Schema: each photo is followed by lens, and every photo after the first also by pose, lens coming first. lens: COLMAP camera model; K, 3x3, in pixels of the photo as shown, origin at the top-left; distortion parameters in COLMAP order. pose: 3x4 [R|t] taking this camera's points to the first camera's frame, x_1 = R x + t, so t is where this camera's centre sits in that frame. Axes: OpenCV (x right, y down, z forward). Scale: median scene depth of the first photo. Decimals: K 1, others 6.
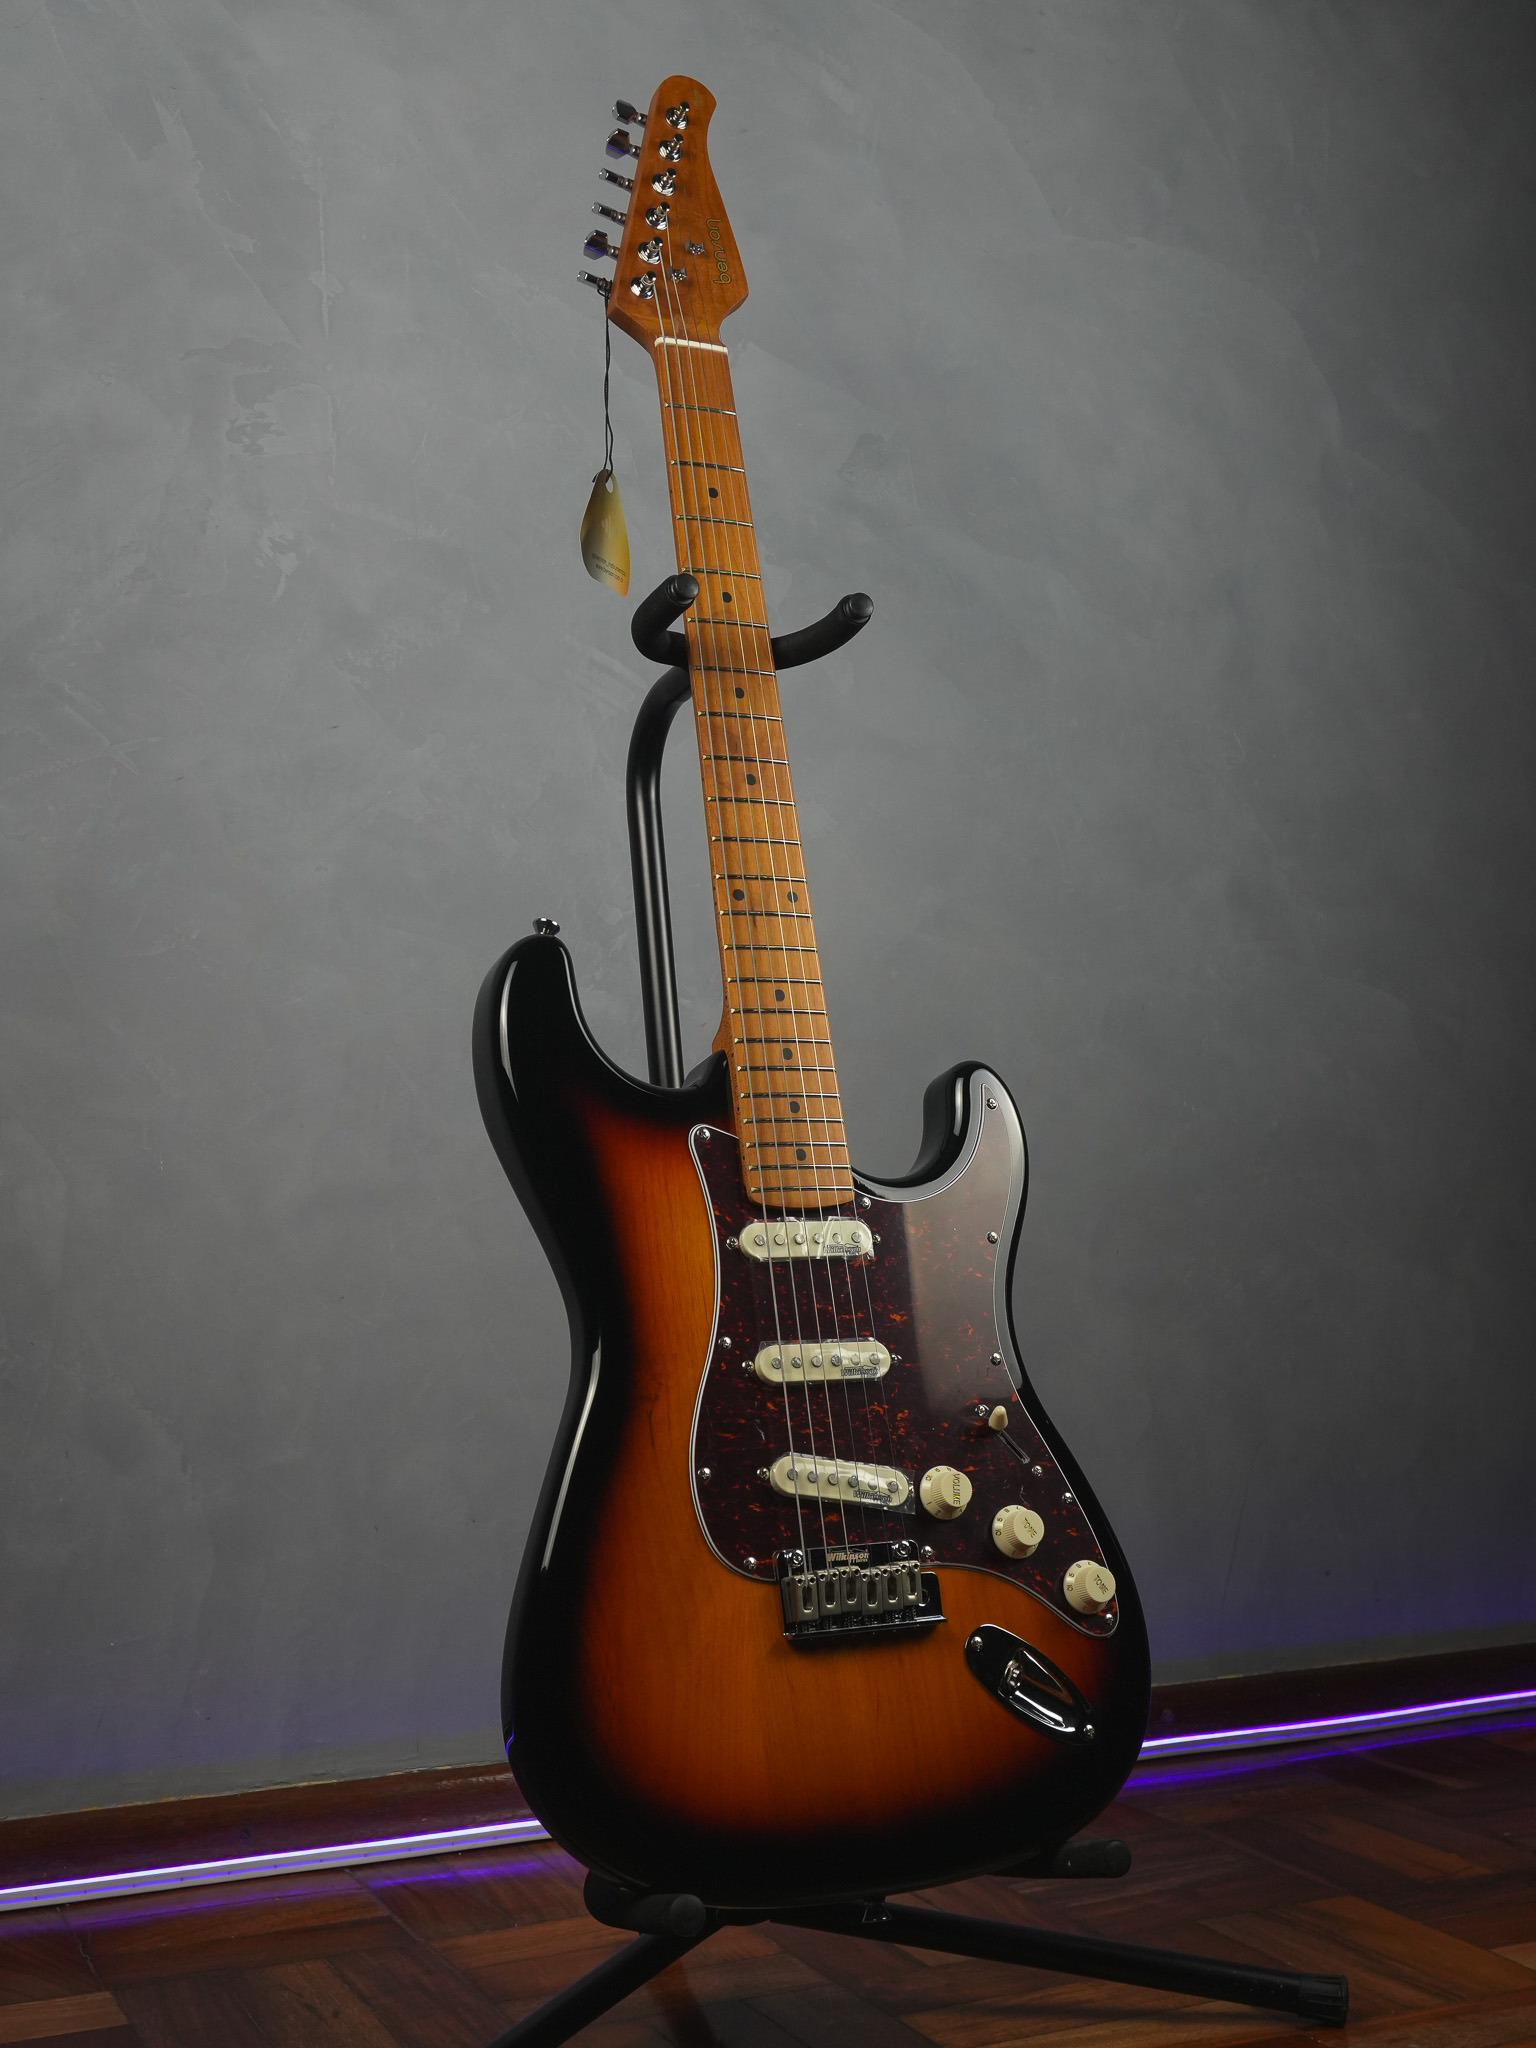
lens RADIAL K [[2425.3, 0, 772.5], [0, 2425.3, 1041.5], [0, 0, 1]] dist [-0.003153, 0.000000]
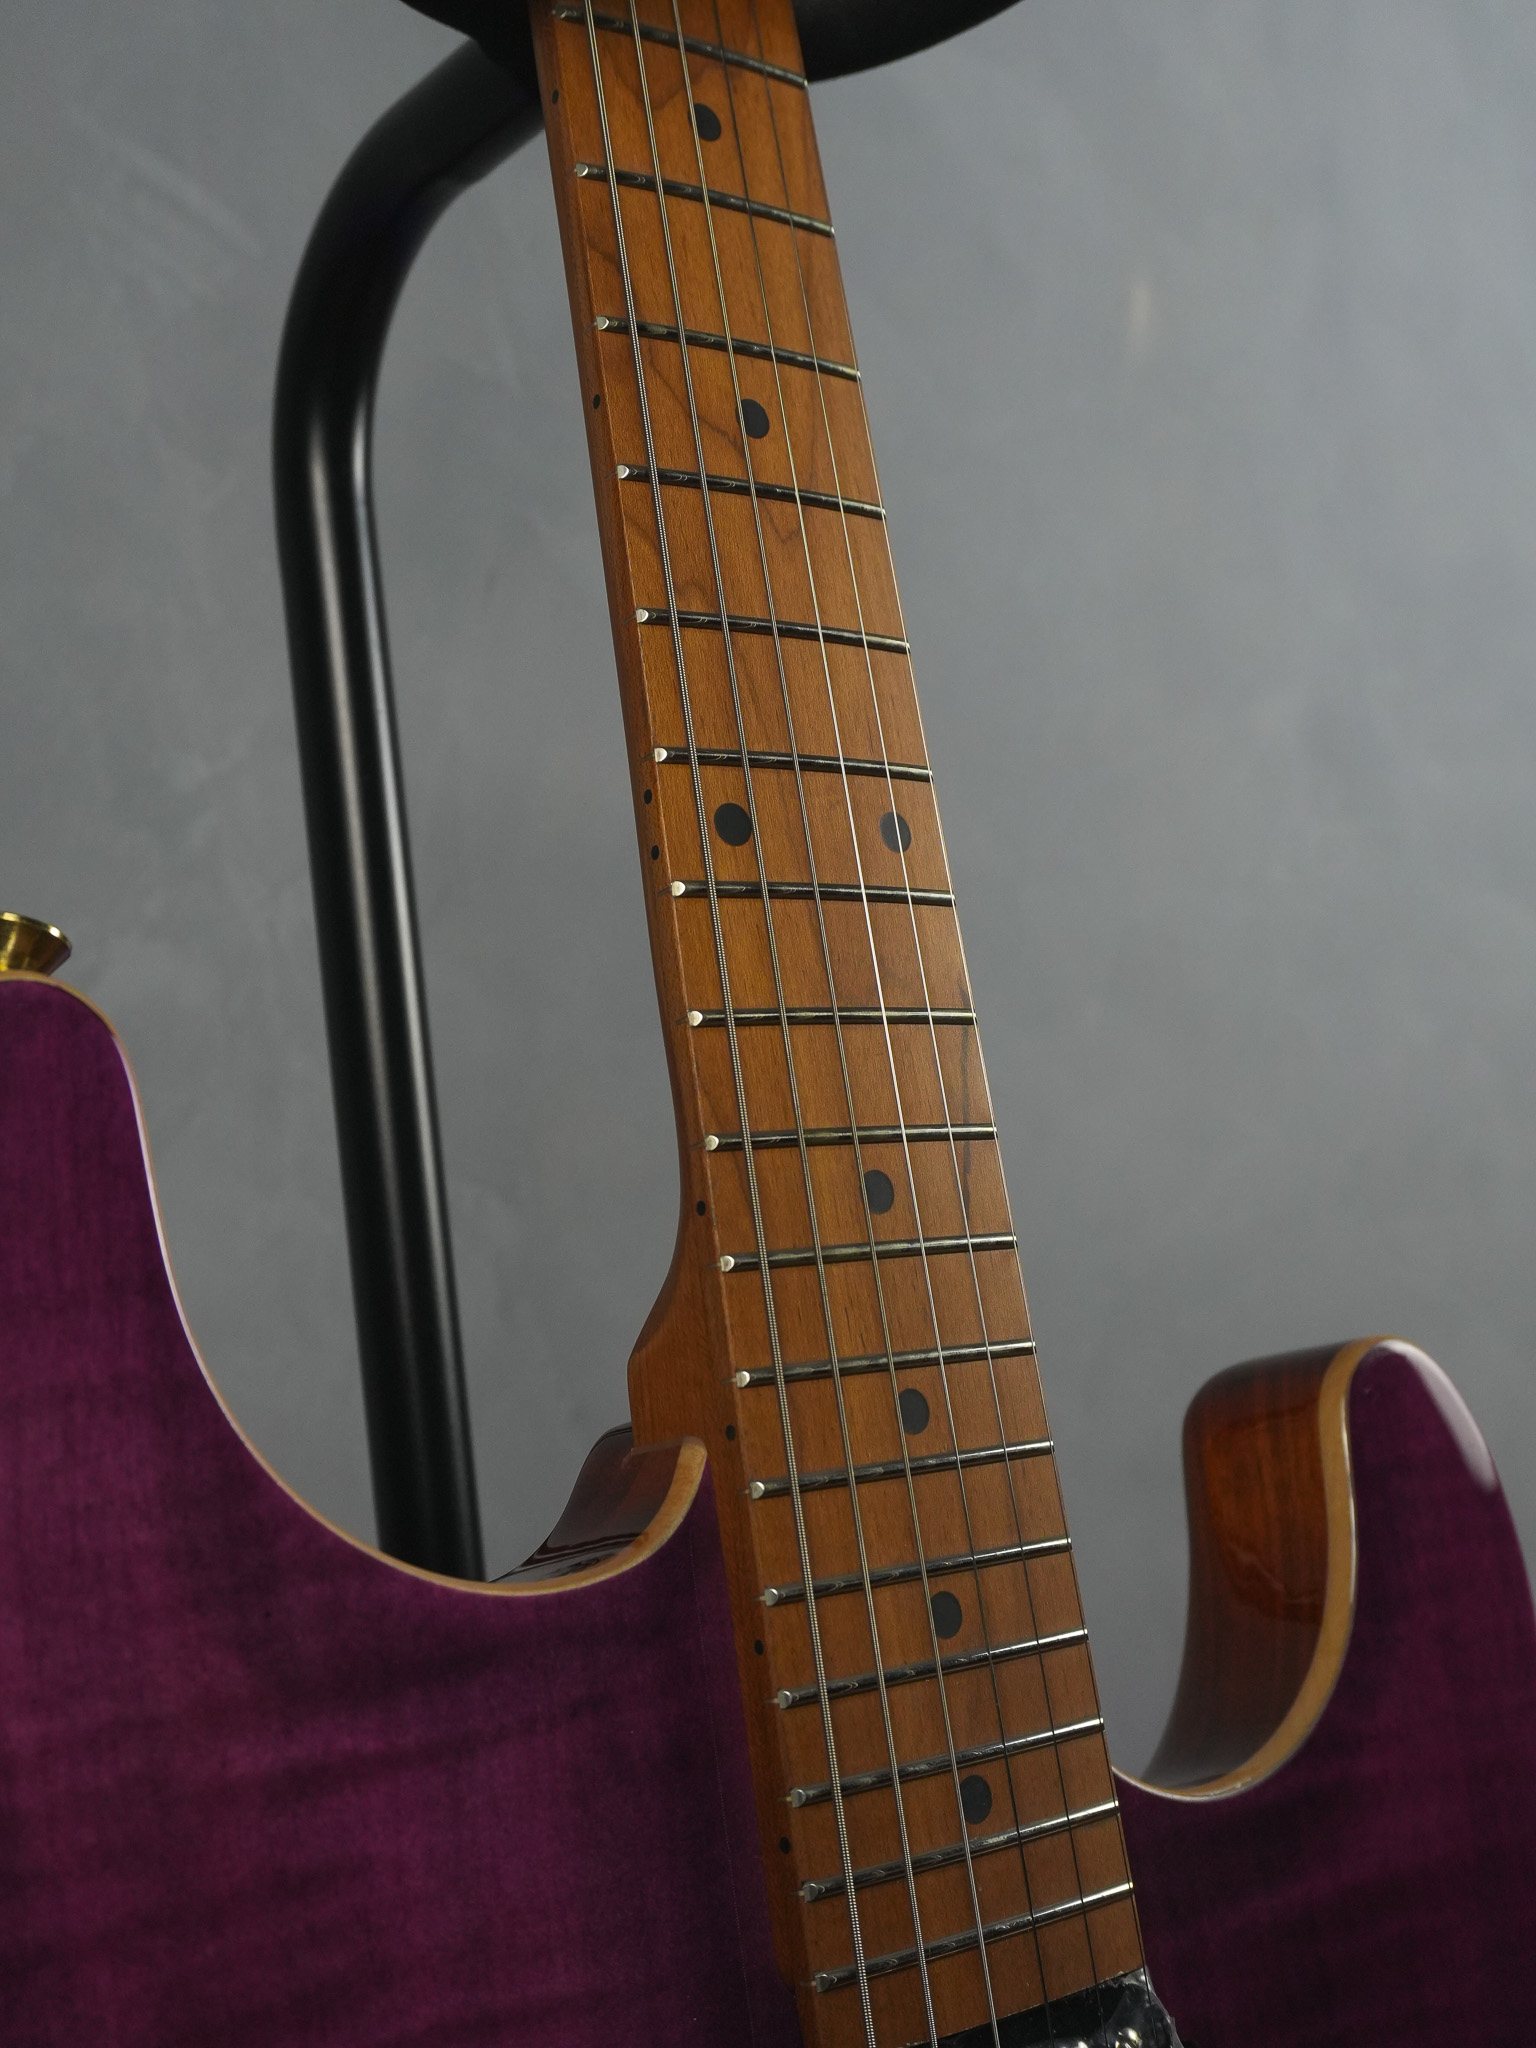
lens RADIAL K [[2425.3, 0, 764.1], [0, 2425.3, 1019.7], [0, 0, 1]] dist [-0.003153, 0.000000]
pose [[0.978685, 0.011940, 0.205019, -0.054670], [-0.029565, 0.996101, 0.083123, -0.049454], [-0.203227, -0.087412, 0.975222, 0.578602]]
